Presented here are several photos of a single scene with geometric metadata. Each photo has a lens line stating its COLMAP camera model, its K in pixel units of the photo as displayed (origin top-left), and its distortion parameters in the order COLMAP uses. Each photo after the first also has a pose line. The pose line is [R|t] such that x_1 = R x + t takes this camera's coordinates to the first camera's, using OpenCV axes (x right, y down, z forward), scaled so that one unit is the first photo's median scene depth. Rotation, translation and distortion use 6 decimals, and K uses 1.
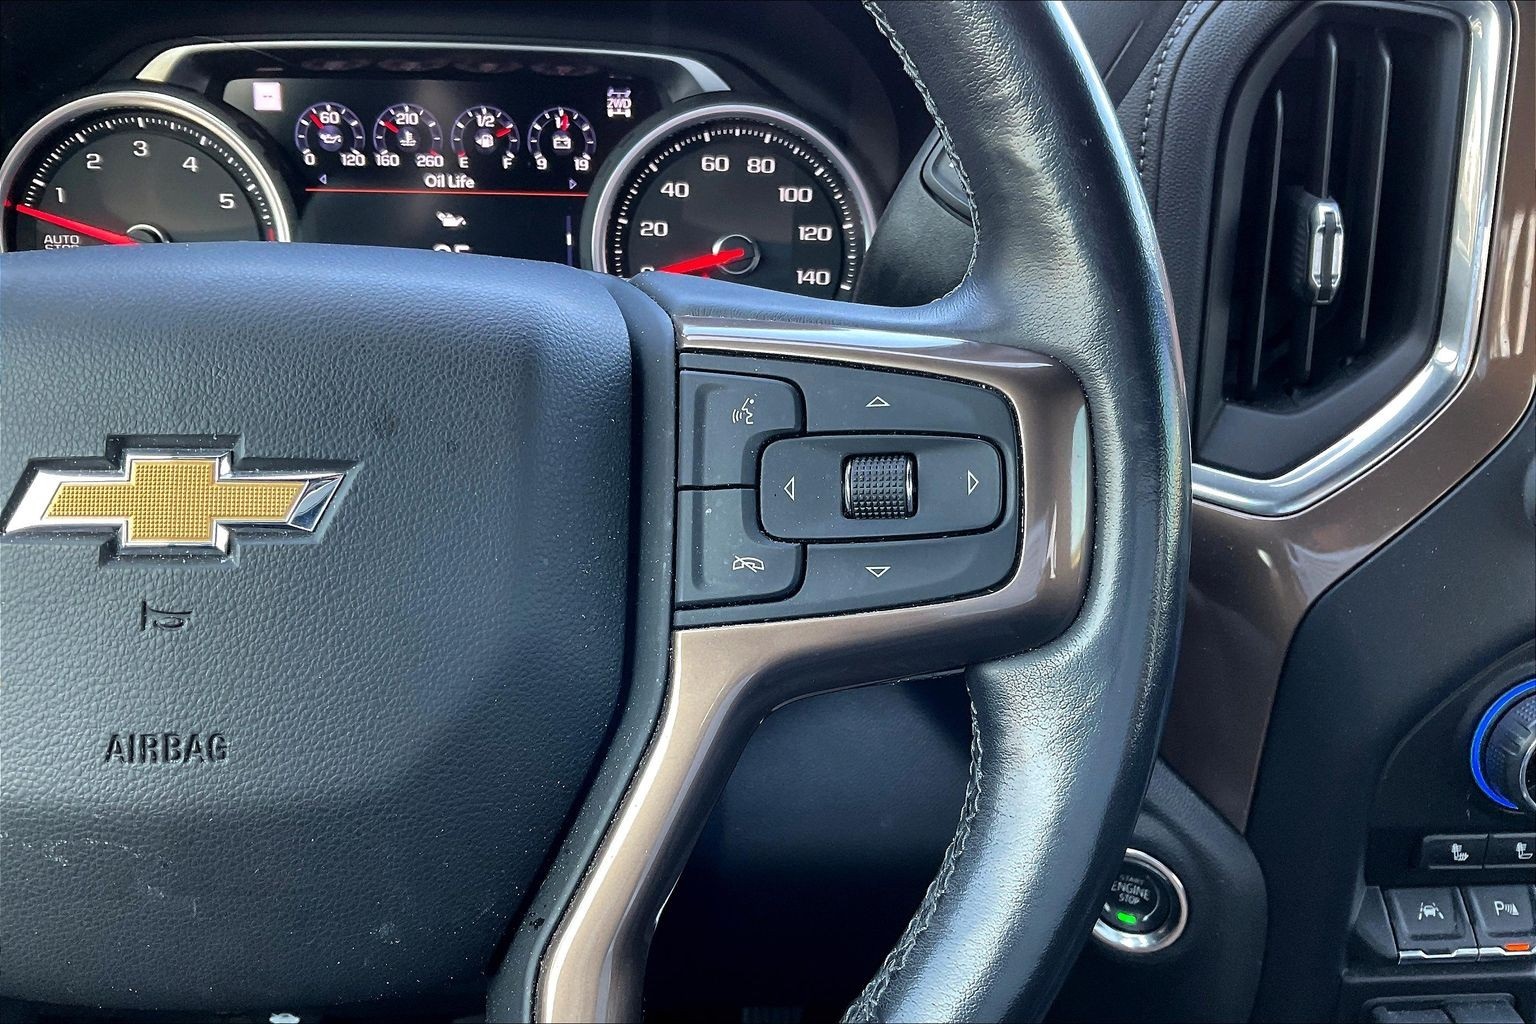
lens RADIAL K [[1279.0, 0, 760.3], [0, 1279.0, 523.8], [0, 0, 1]] dist [0.088631, -0.171202]
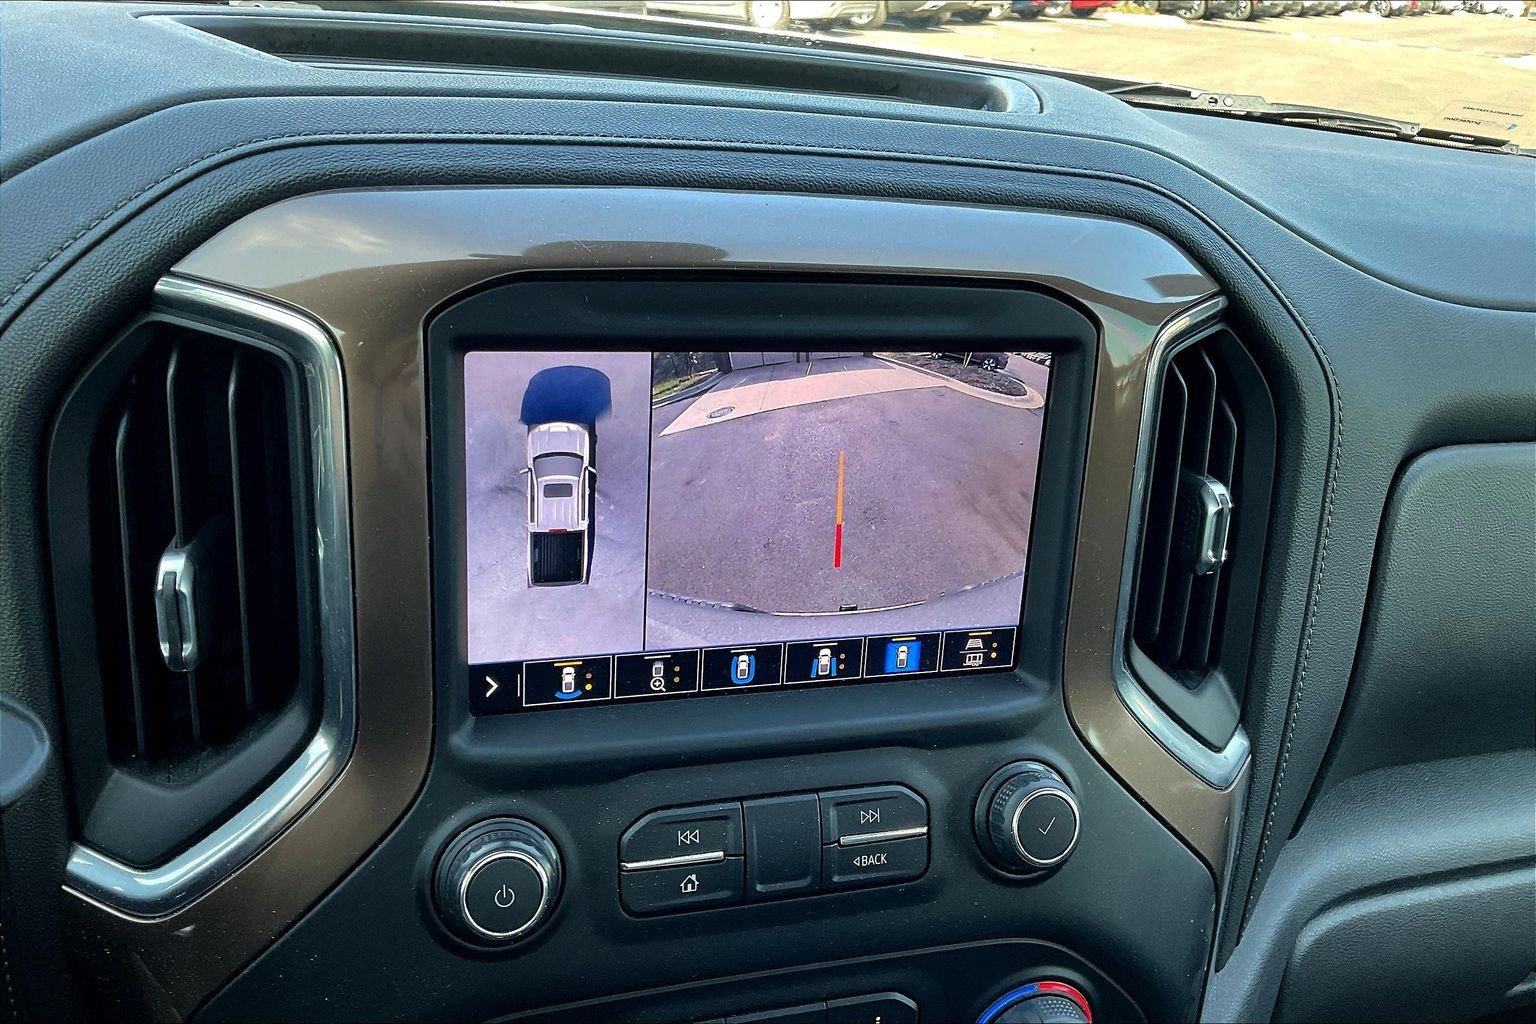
lens RADIAL K [[1279.0, 0, 769.5], [0, 1279.0, 499.1], [0, 0, 1]] dist [0.088631, -0.171202]
pose [[0.970519, -0.028859, 0.239290, 0.490998], [0.021448, 0.999208, 0.033519, -0.245812], [-0.240068, -0.027399, 0.970369, 0.072177]]
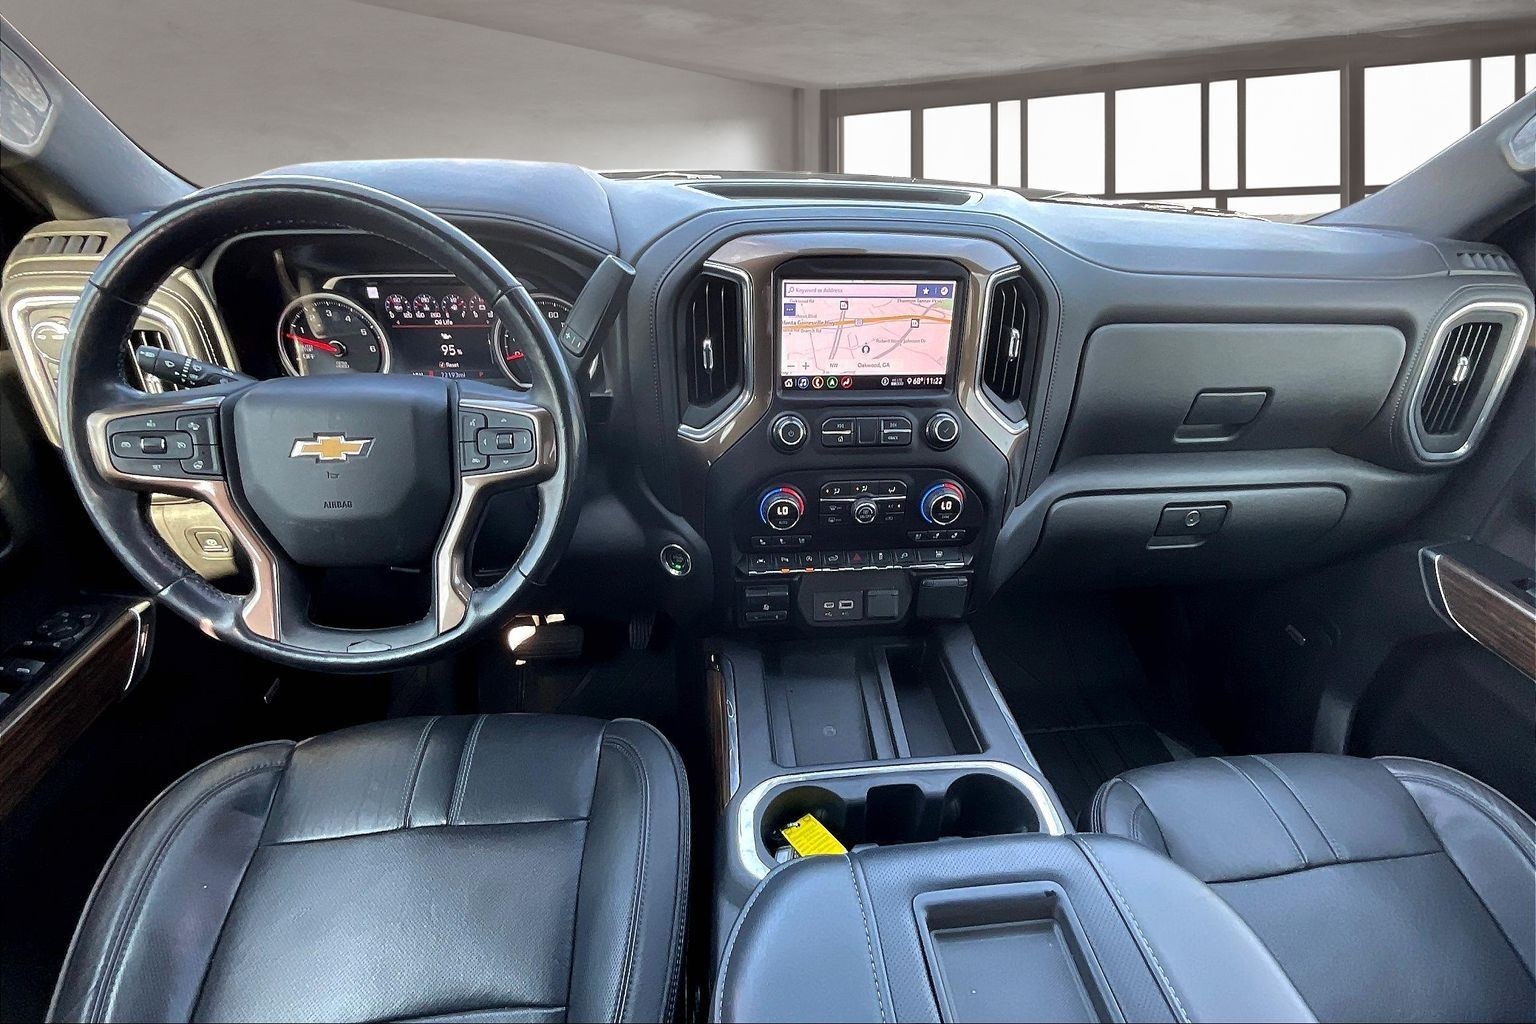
lens RADIAL K [[688.7, 0, 788.7], [0, 688.7, 584.2], [0, 0, 1]] dist [-0.005532, 0.002553]
pose [[0.998389, -0.025032, 0.050911, 0.430009], [0.013256, 0.975486, 0.219661, -0.026115], [-0.055161, -0.218632, 0.974247, -0.646943]]
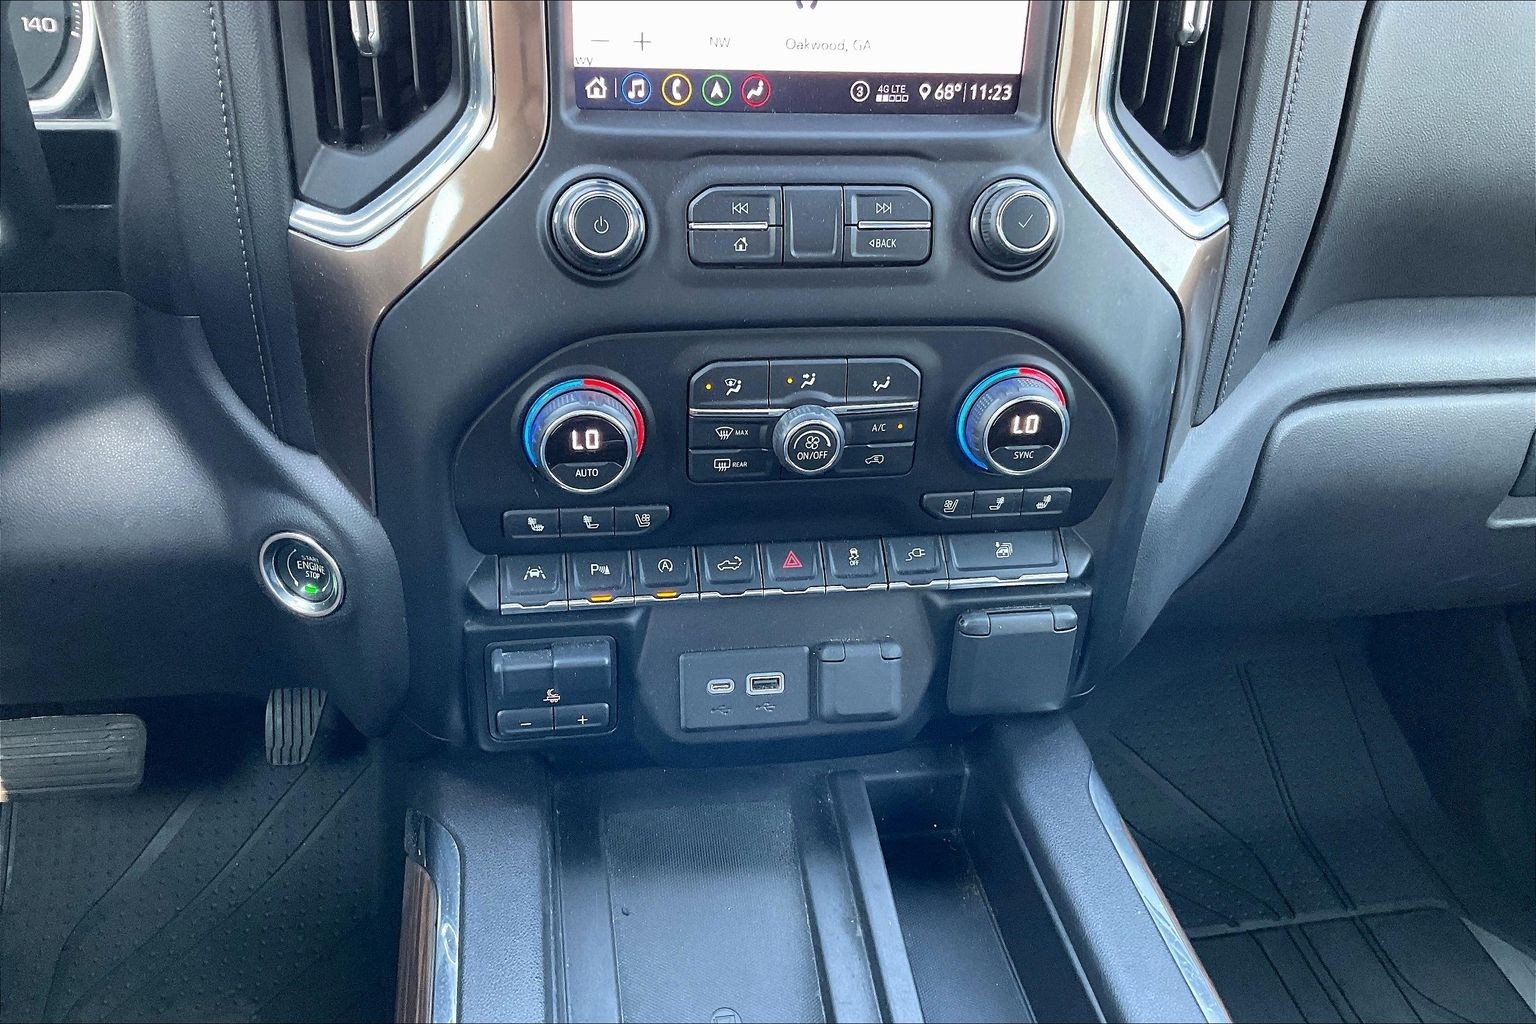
lens RADIAL K [[1279.0, 0, 769.1], [0, 1279.0, 513.7], [0, 0, 1]] dist [0.088631, -0.171202]
pose [[0.992445, -0.029378, 0.119123, 0.515736], [0.007391, 0.983462, 0.180966, 0.019161], [-0.122469, -0.178719, 0.976248, -0.191990]]
